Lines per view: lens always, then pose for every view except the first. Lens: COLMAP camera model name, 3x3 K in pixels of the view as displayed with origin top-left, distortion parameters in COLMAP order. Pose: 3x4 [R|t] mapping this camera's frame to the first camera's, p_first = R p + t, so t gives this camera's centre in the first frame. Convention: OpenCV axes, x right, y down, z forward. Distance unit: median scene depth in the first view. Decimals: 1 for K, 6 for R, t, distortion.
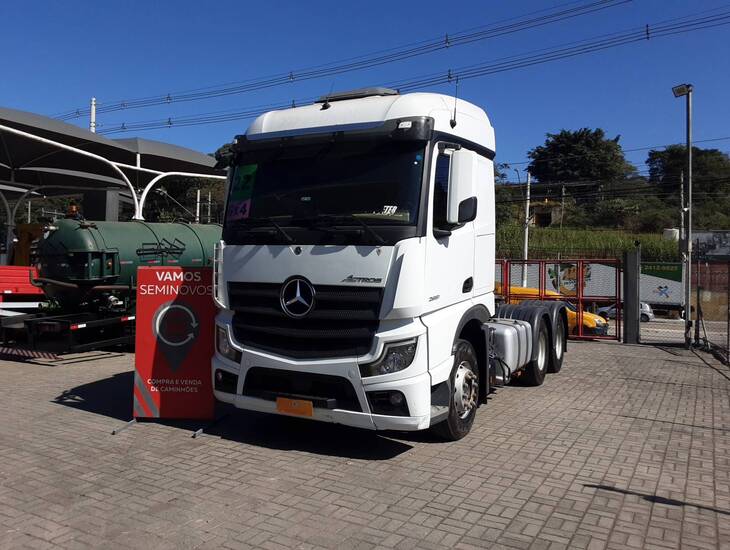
lens RADIAL K [[607.1, 0, 365.0], [0, 607.1, 275.0], [0, 0, 1]] dist [0.075782, -0.157491]
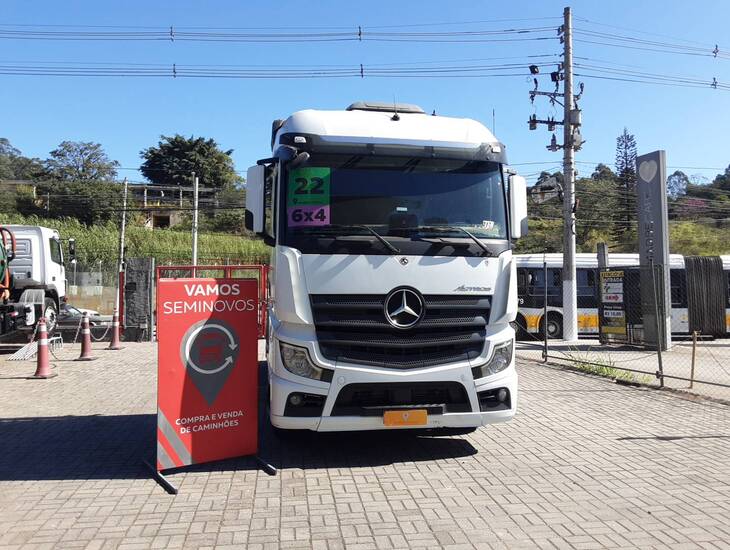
lens RADIAL K [[605.2, 0, 382.7], [0, 605.2, 275.7], [0, 0, 1]] dist [0.017351, -0.000474]
pose [[0.781679, -0.010506, 0.623593, -0.718154], [0.012889, 0.999917, 0.000690, -0.016430], [-0.623548, 0.007499, 0.781749, 0.235949]]
